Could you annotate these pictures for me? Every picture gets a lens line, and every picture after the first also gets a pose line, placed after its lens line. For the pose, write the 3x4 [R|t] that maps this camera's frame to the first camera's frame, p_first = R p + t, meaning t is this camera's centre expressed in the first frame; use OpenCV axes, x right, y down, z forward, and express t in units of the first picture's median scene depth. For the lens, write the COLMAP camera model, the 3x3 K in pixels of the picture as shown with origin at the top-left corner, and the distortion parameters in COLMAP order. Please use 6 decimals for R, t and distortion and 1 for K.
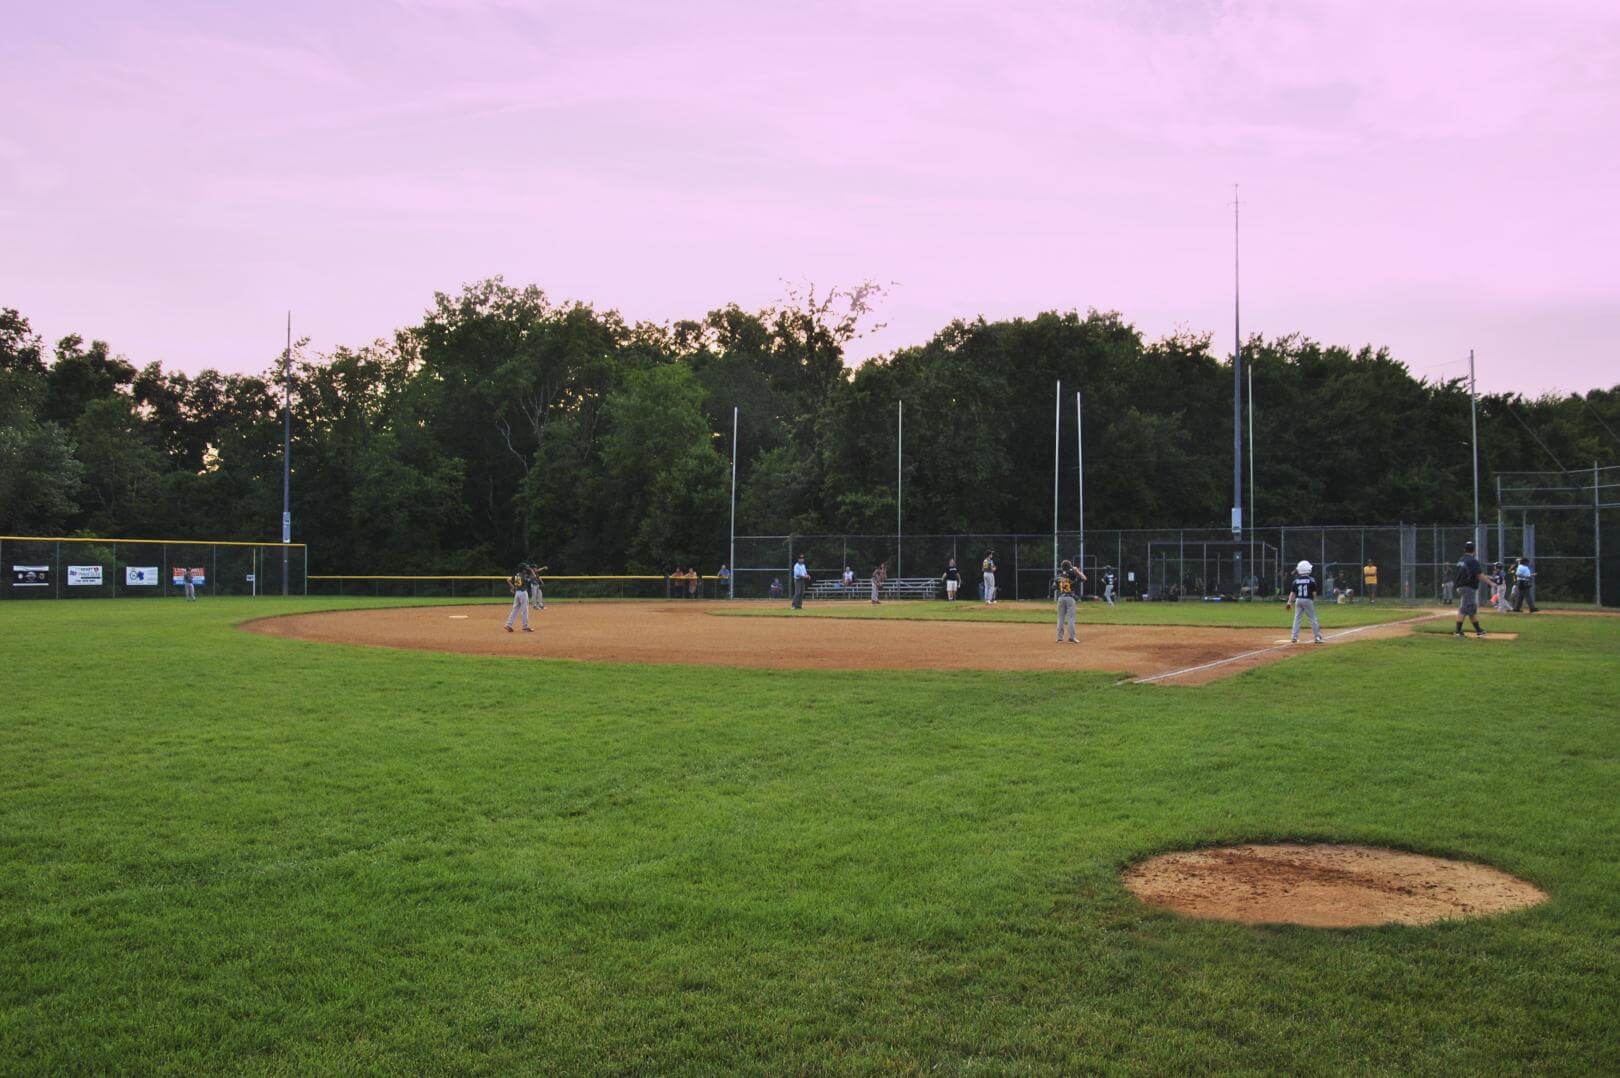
lens RADIAL K [[1424.1, 0, 811.2], [0, 1424.1, 559.0], [0, 0, 1]] dist [-0.093246, 0.206551]
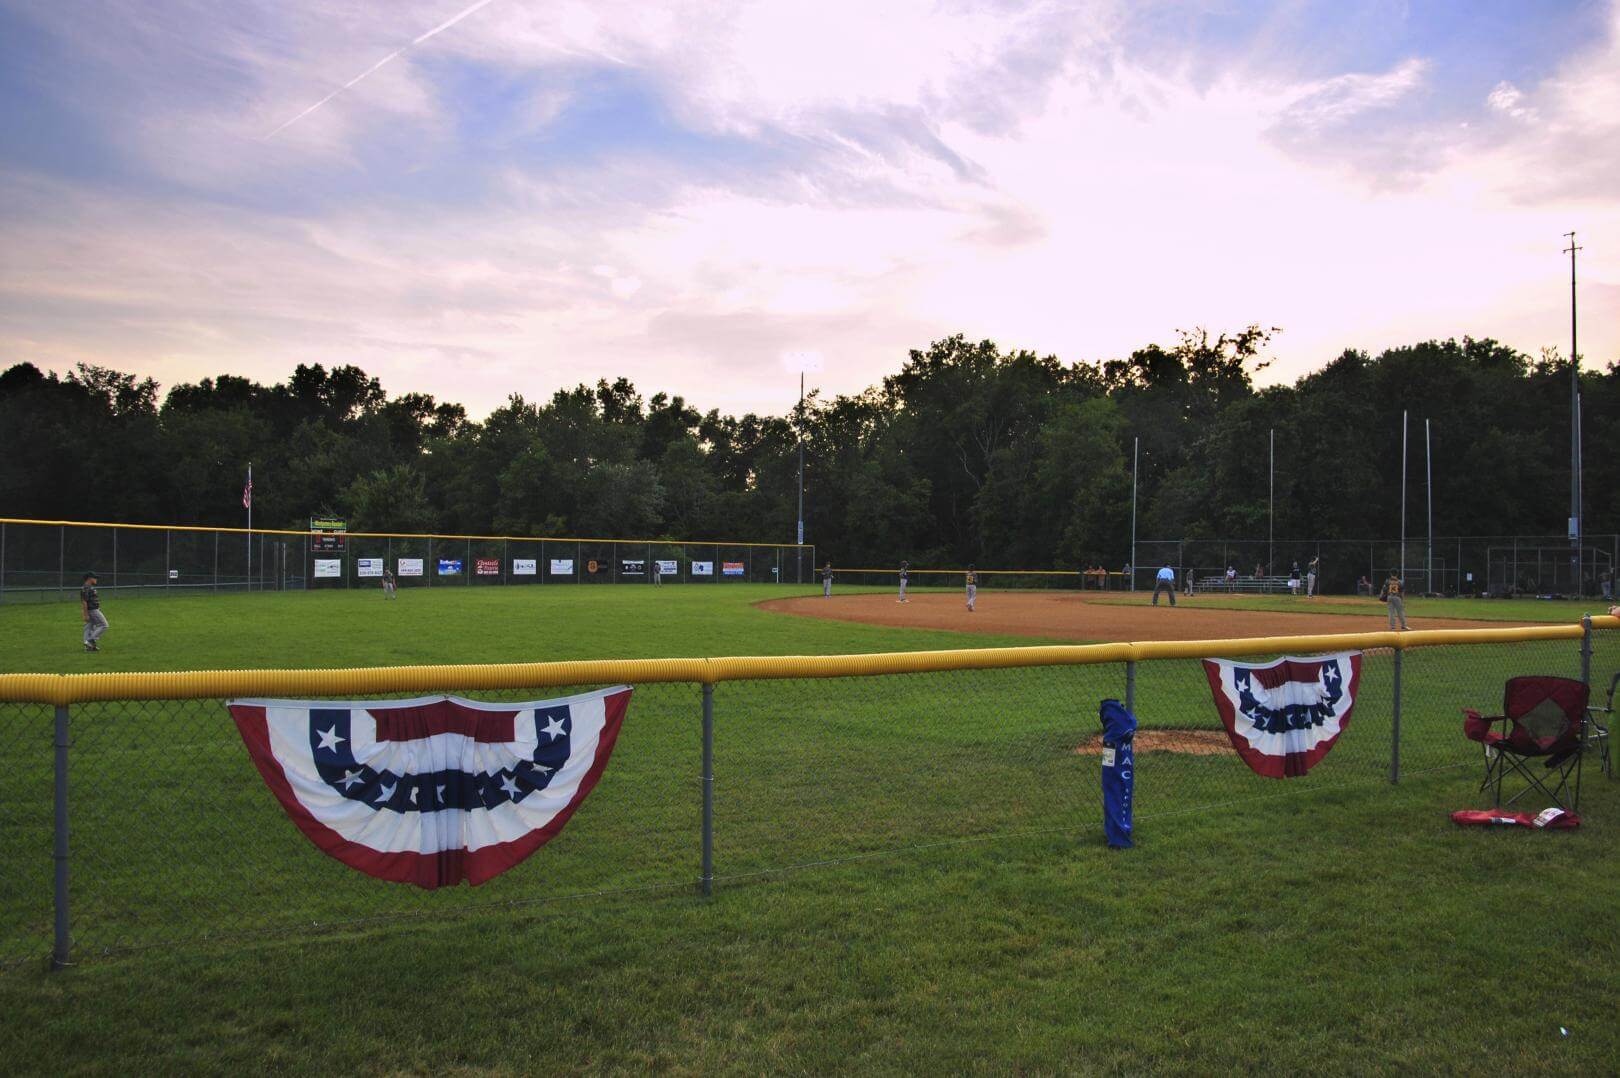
lens RADIAL K [[1424.1, 0, 811.2], [0, 1424.1, 559.0], [0, 0, 1]] dist [-0.093246, 0.206551]
pose [[0.926816, 0.007683, -0.375436, 0.142448], [-0.004359, 0.999943, 0.009703, -0.010298], [0.375490, -0.007356, 0.926797, -0.245663]]
